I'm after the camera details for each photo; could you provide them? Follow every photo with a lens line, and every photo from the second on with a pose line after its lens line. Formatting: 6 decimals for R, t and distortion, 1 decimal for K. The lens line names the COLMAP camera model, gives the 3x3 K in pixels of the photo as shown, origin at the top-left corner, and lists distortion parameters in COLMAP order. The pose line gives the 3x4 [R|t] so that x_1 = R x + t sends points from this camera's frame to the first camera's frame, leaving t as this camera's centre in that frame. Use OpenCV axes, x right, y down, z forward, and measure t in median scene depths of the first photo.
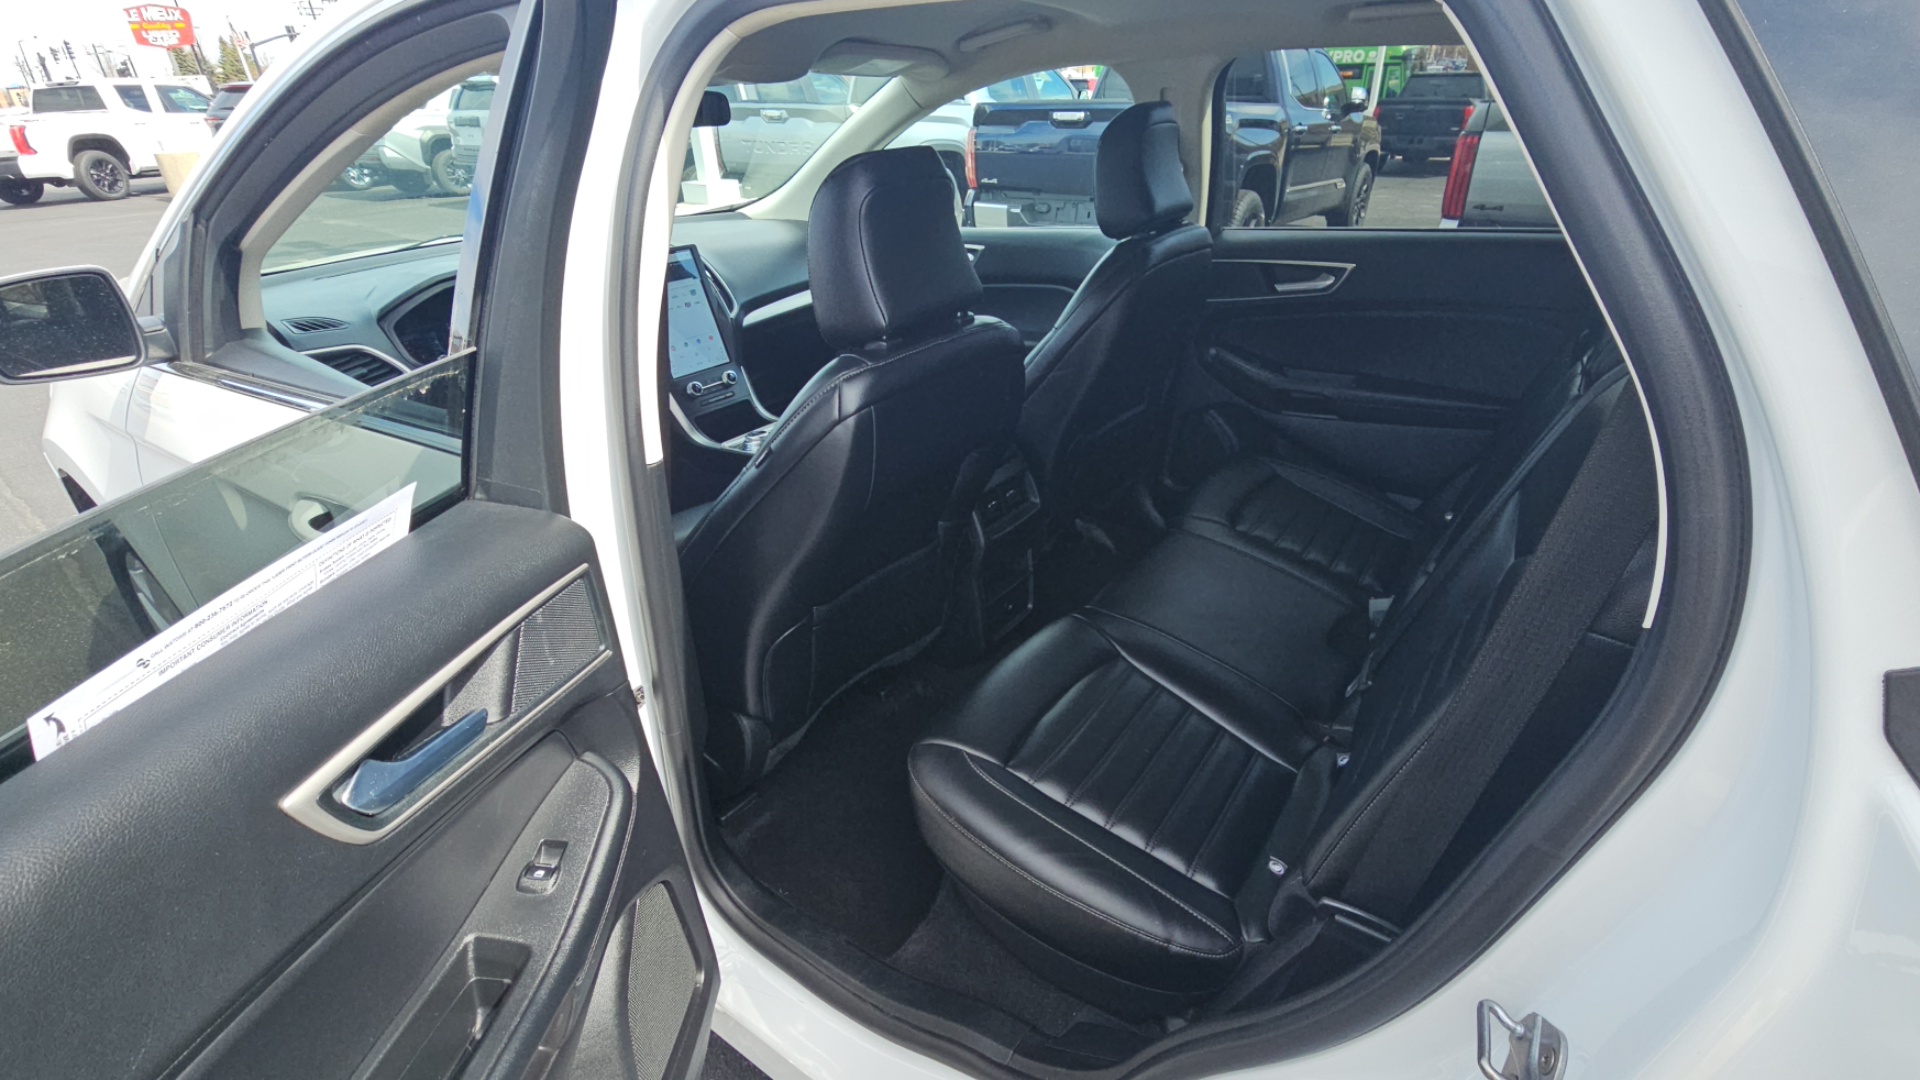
lens RADIAL K [[855.9, 0, 980.0], [0, 855.9, 542.2], [0, 0, 1]] dist [0.008506, -0.005914]
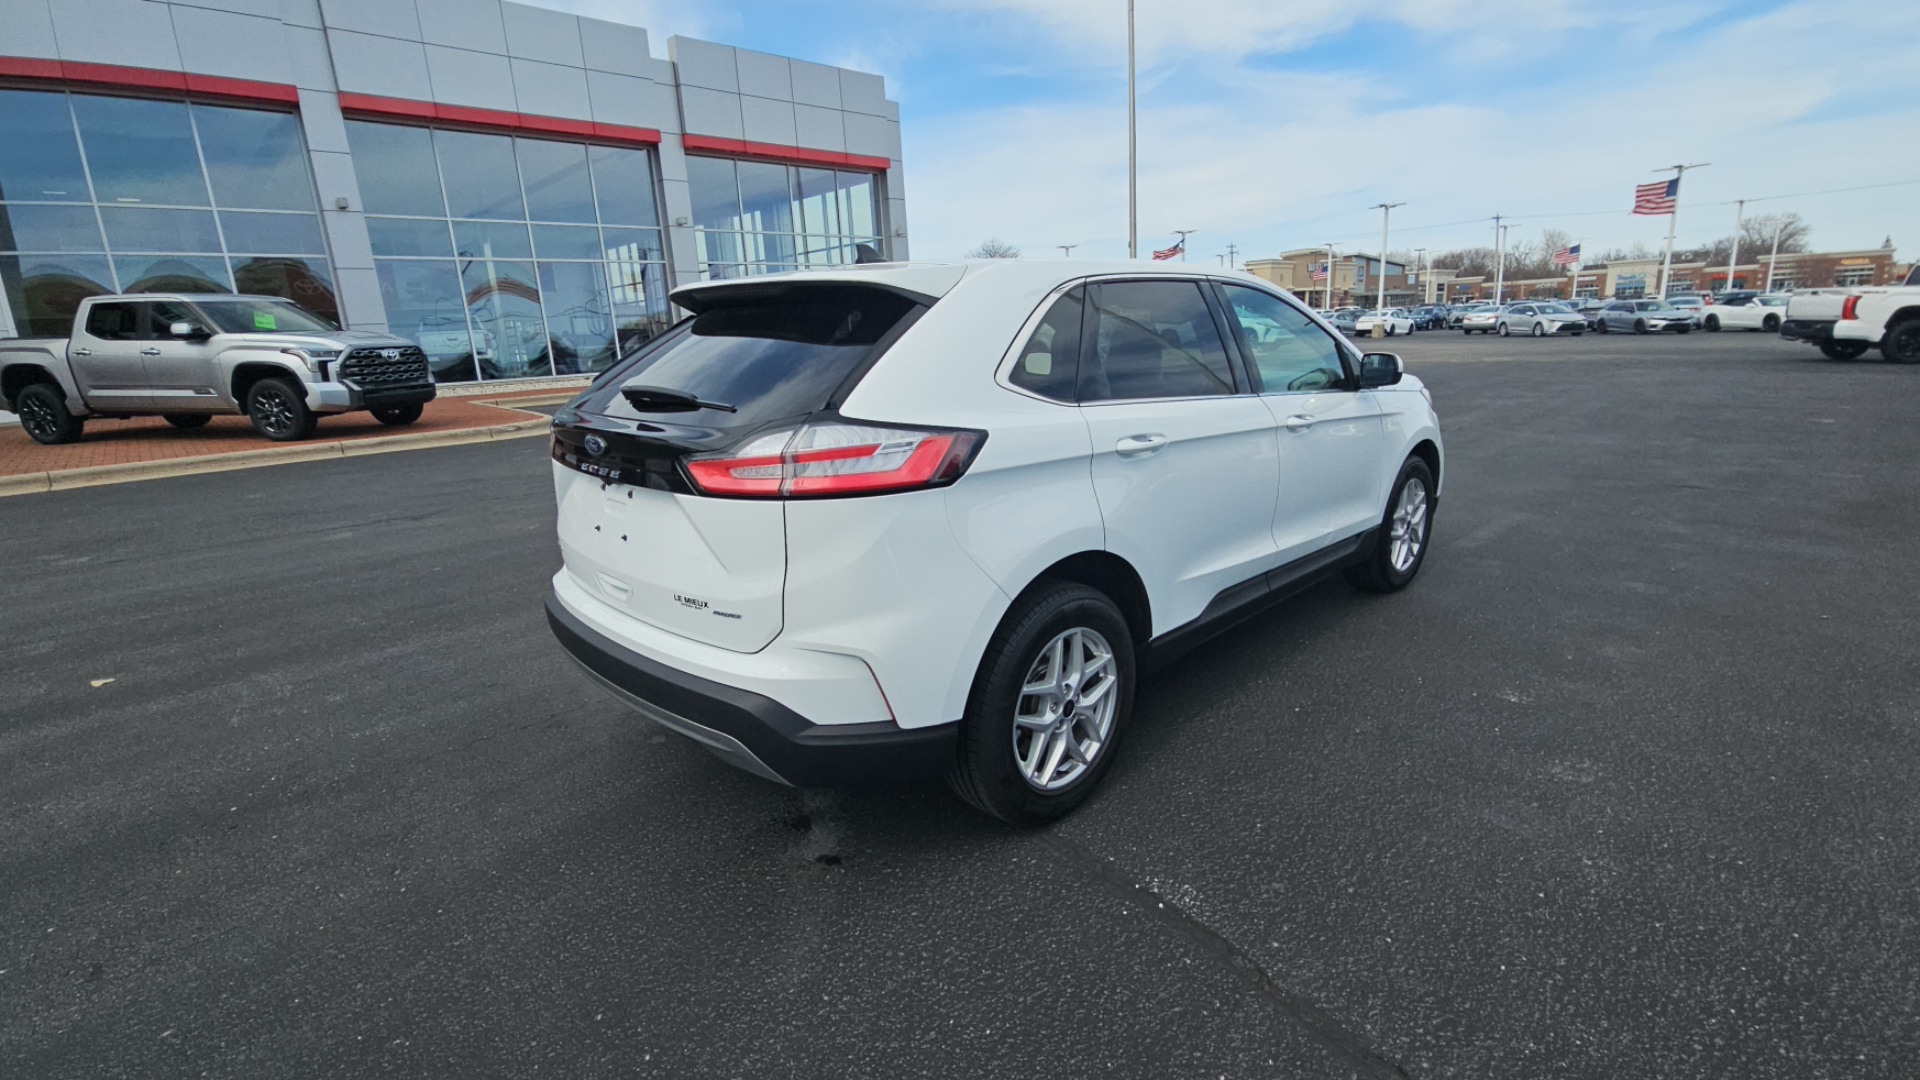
lens RADIAL K [[855.9, 0, 980.0], [0, 855.9, 542.2], [0, 0, 1]] dist [0.008506, -0.005914]
pose [[-0.174073, 0.272723, -0.946214, 1.857823], [-0.425417, 0.845763, 0.322033, -0.433740], [0.888099, 0.458592, -0.031204, 0.752134]]
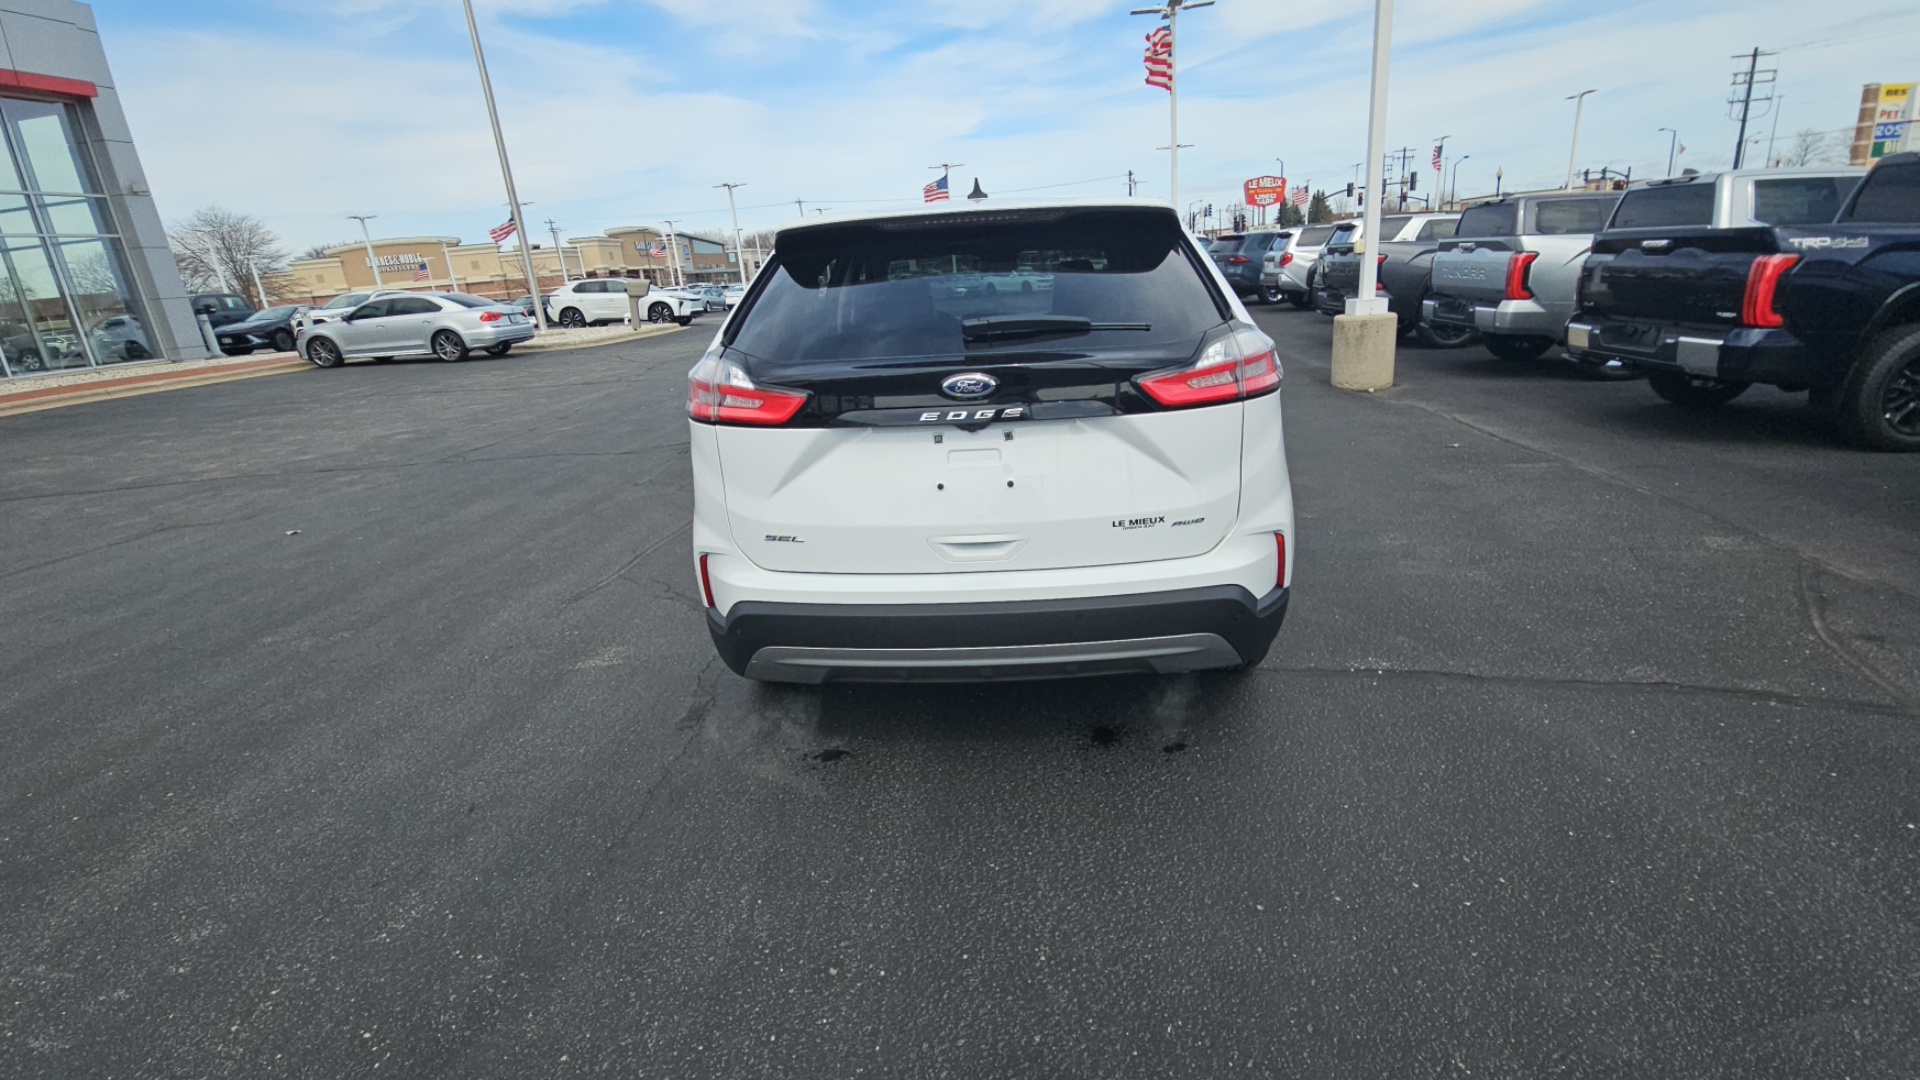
lens RADIAL K [[854.3, 0, 979.8], [0, 854.3, 542.4], [0, 0, 1]] dist [0.009673, -0.007098]
pose [[0.526581, 0.250072, -0.812513, 1.706309], [-0.351208, 0.934375, 0.059964, 0.146386], [0.774187, 0.253785, 0.579851, -0.320542]]
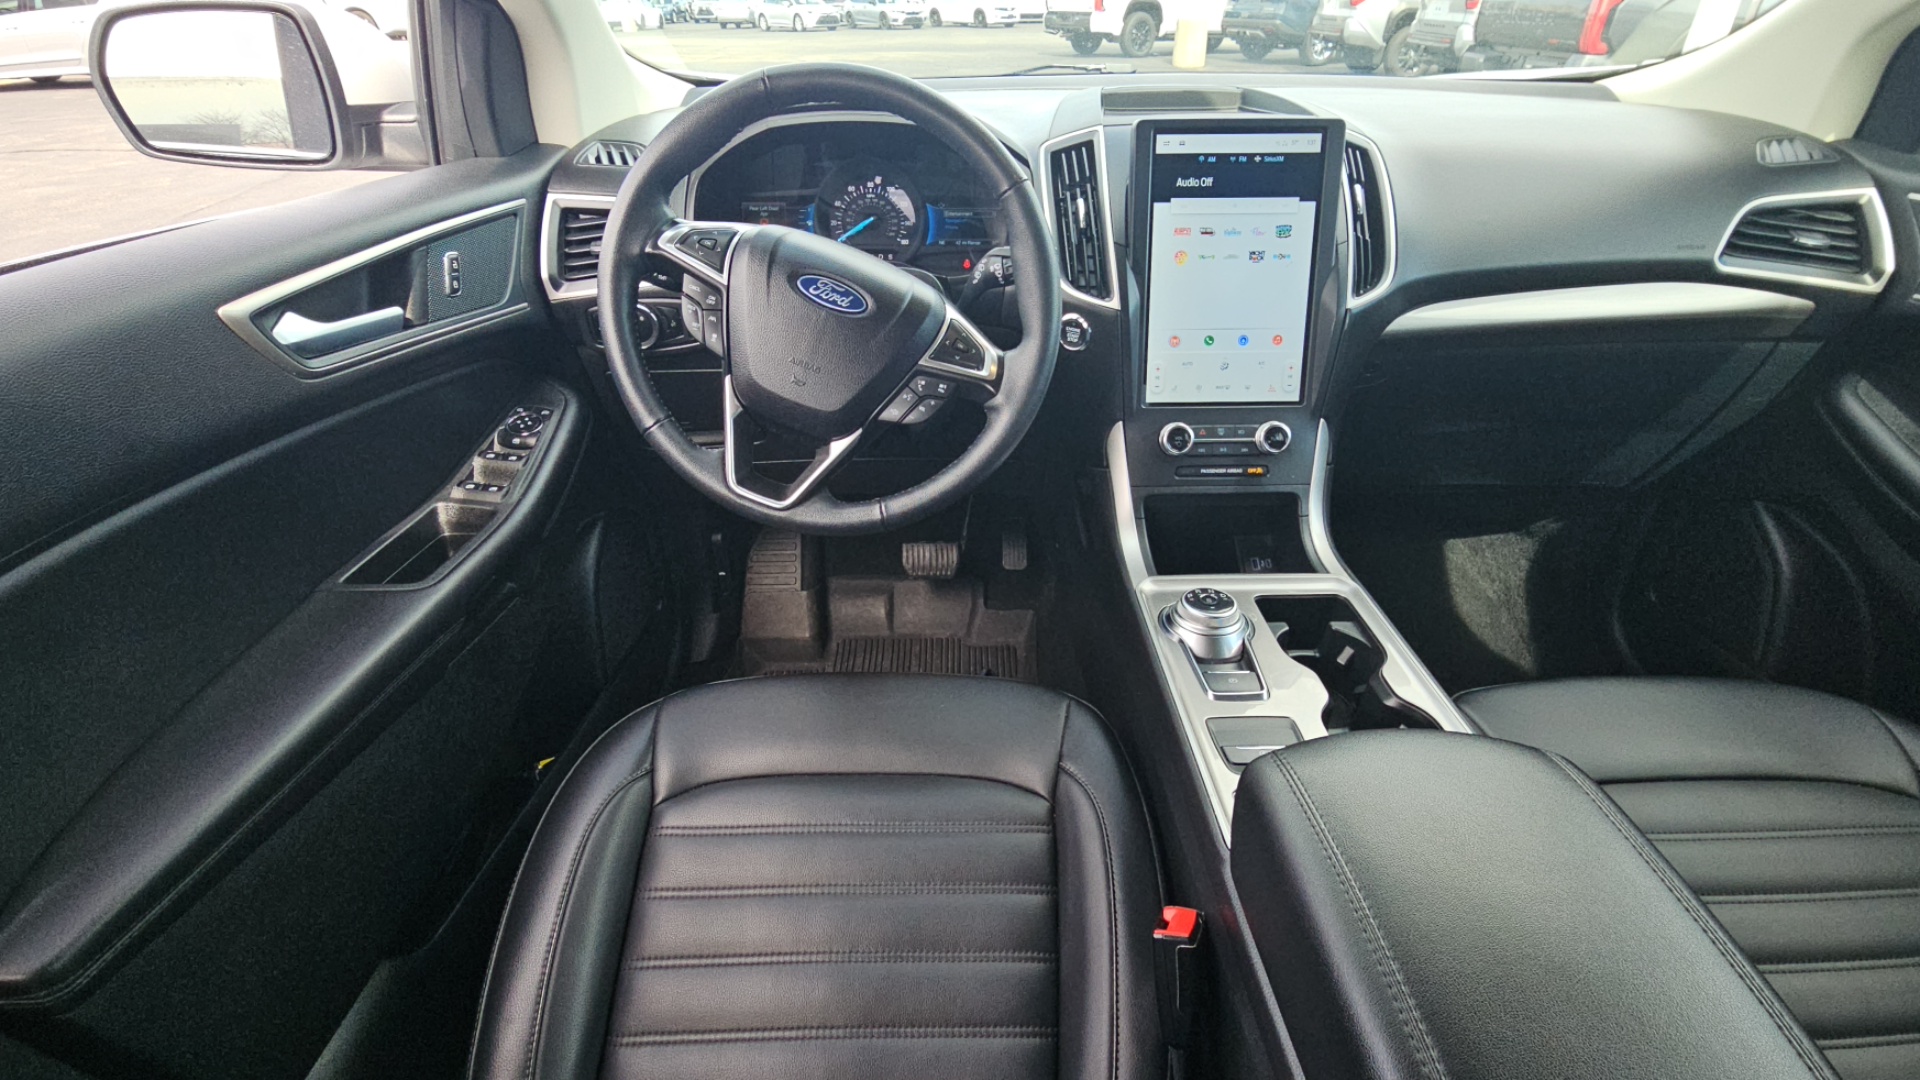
lens RADIAL K [[855.9, 0, 980.0], [0, 855.9, 542.2], [0, 0, 1]] dist [0.008506, -0.005914]
pose [[0.577853, 0.455196, -0.677408, -0.054937], [-0.385934, 0.883754, 0.264639, -0.201979], [0.719125, 0.108512, 0.686356, 0.591509]]
